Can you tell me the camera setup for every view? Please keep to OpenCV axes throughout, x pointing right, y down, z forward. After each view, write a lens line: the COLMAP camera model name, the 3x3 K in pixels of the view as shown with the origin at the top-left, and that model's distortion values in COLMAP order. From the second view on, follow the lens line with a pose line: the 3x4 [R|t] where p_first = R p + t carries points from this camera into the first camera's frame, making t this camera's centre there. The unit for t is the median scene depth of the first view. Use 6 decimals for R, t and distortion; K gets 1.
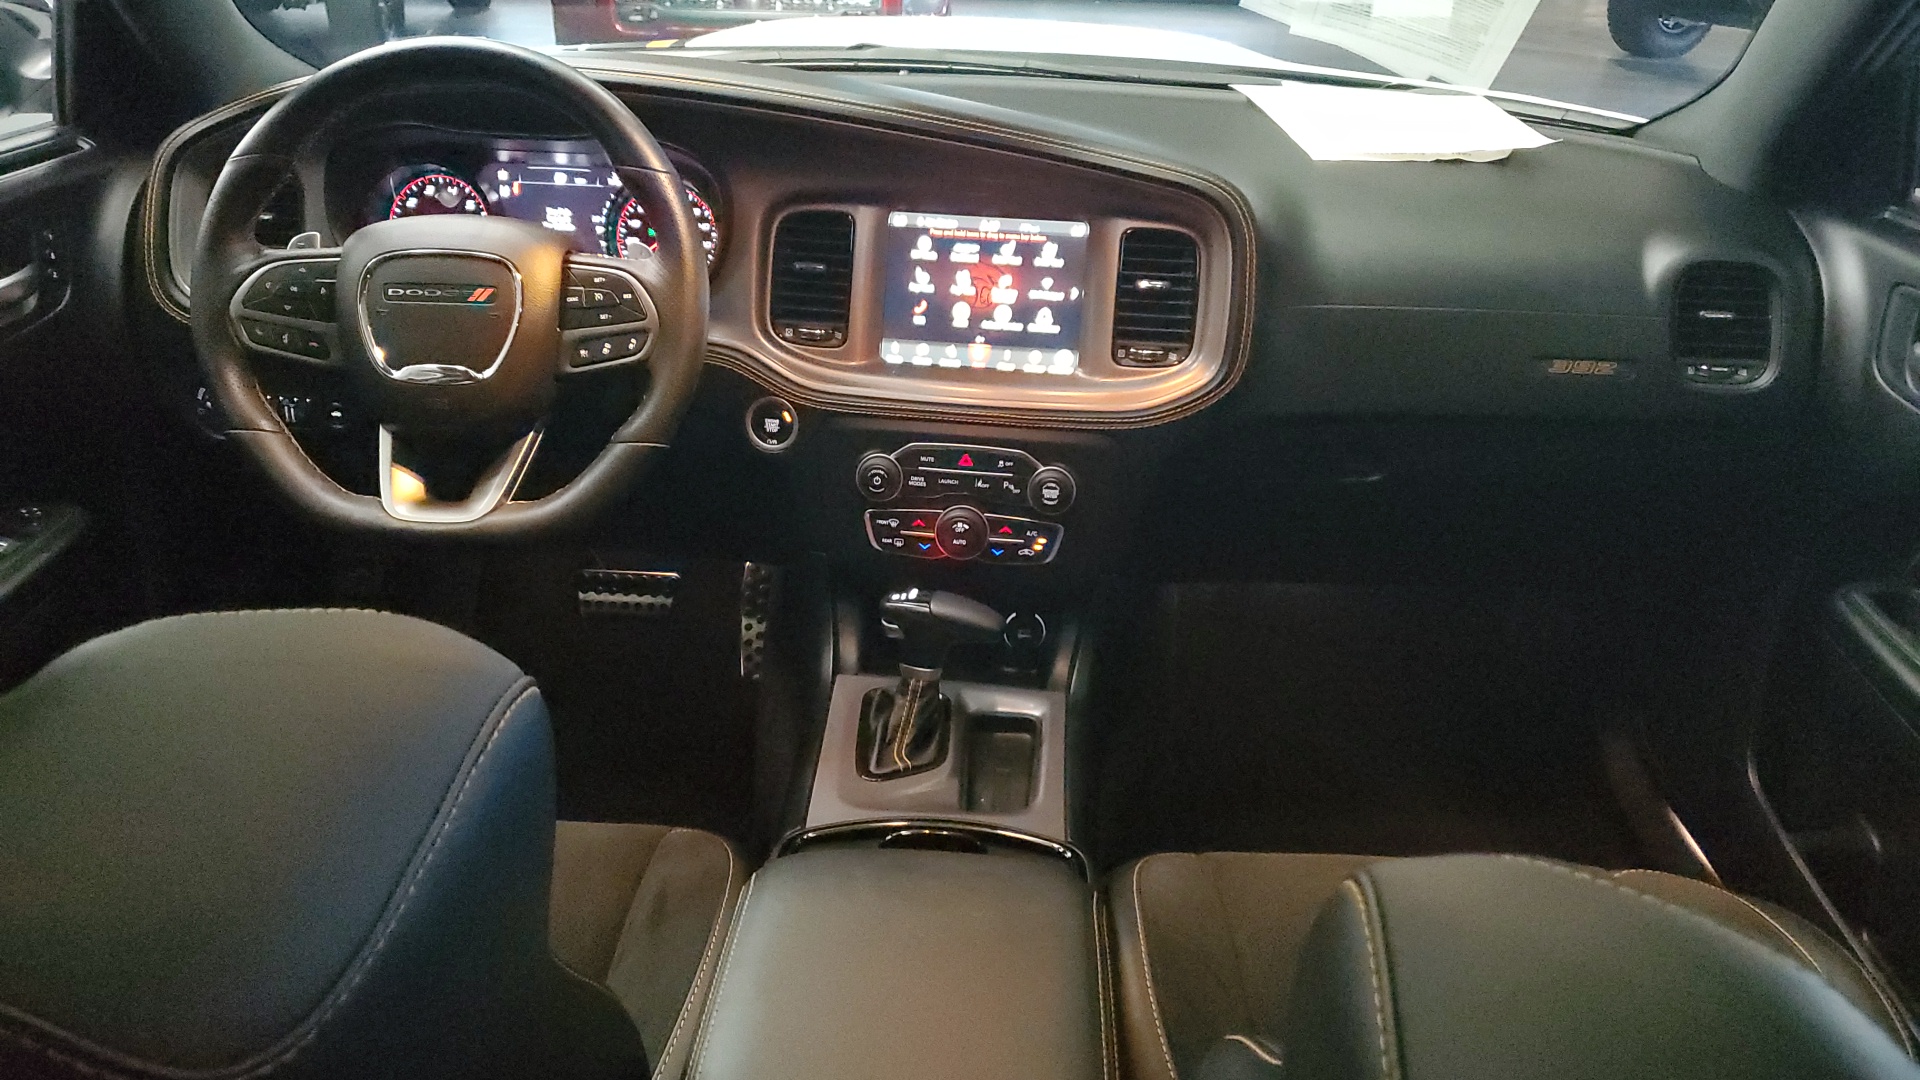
lens RADIAL K [[1501.2, 0, 957.7], [0, 1501.2, 529.1], [0, 0, 1]] dist [0.249225, -0.799822]
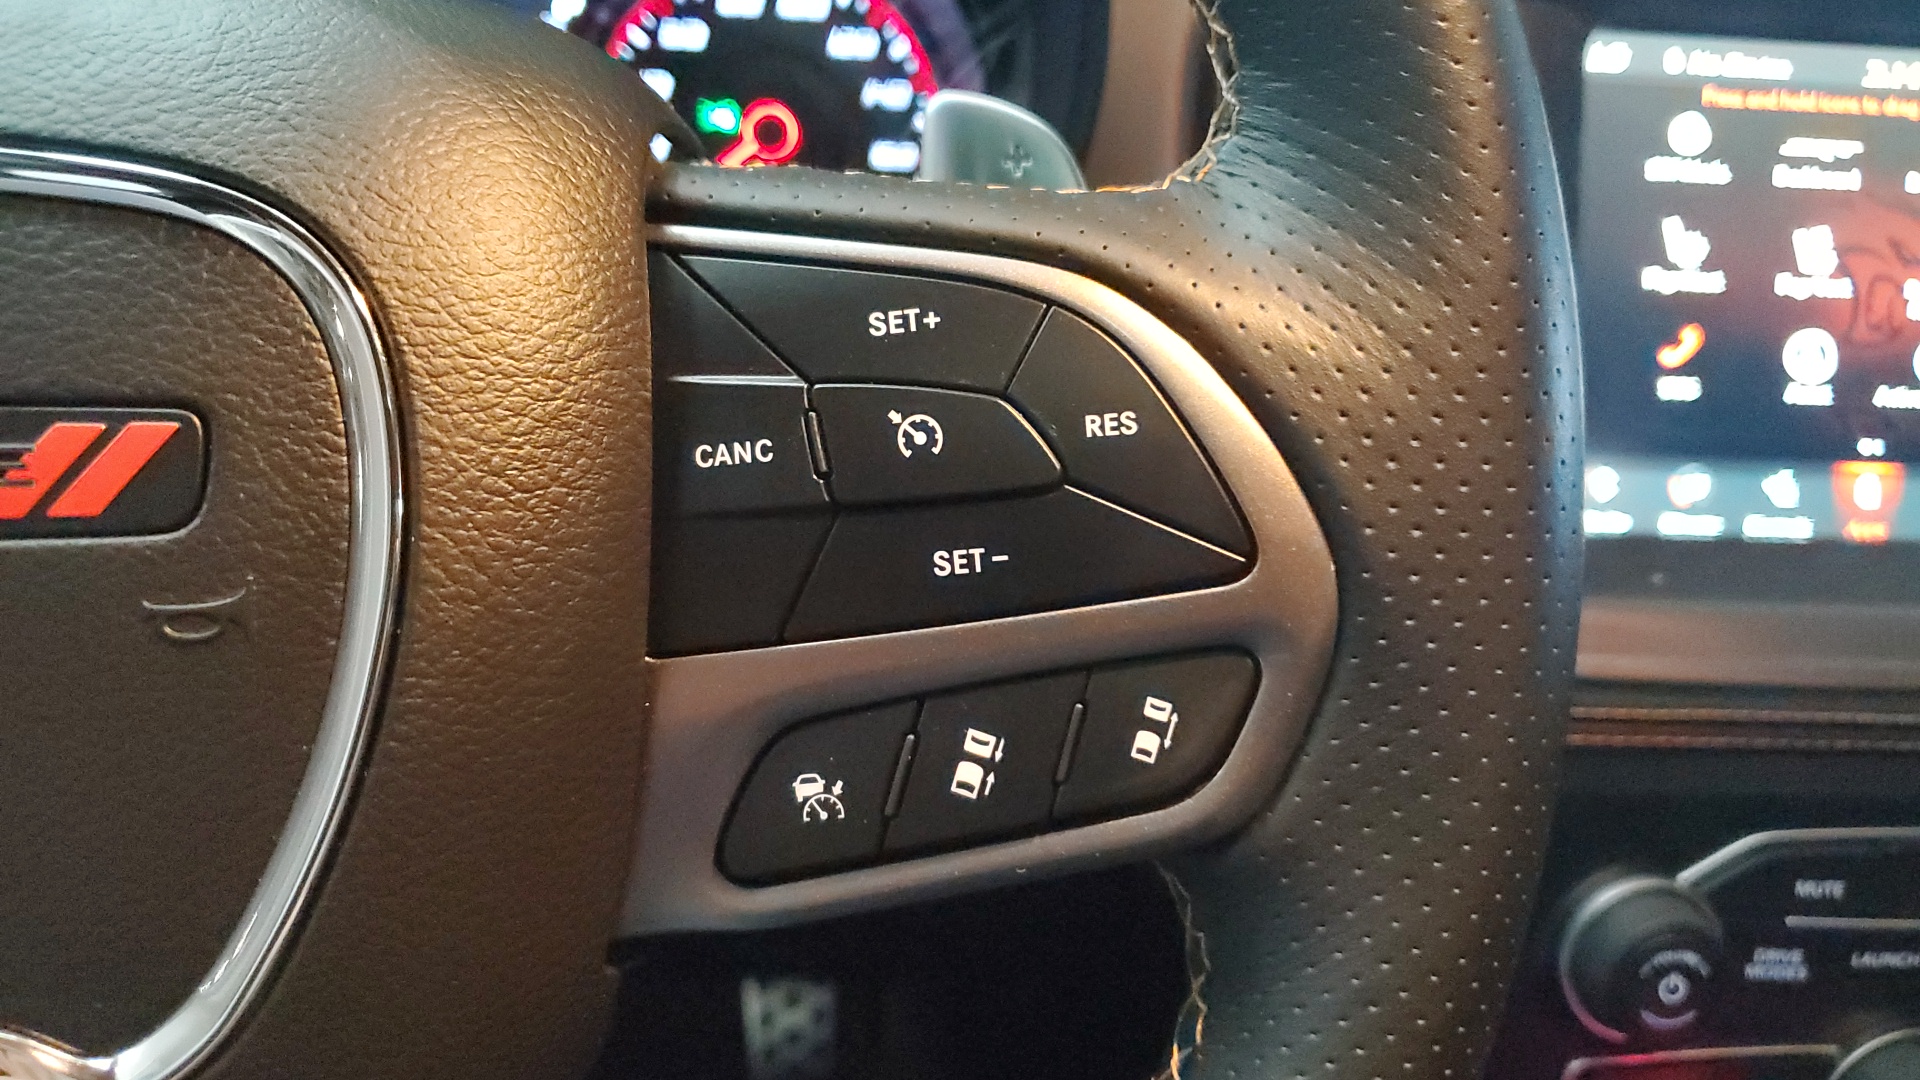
lens RADIAL K [[1578.6, 0, 975.3], [0, 1578.6, 519.2], [0, 0, 1]] dist [-0.000835, -0.002039]
pose [[0.979454, -0.050531, 0.195235, -0.225135], [0.047996, 0.998691, 0.017693, -0.126252], [-0.195873, -0.007959, 0.980597, 0.727843]]
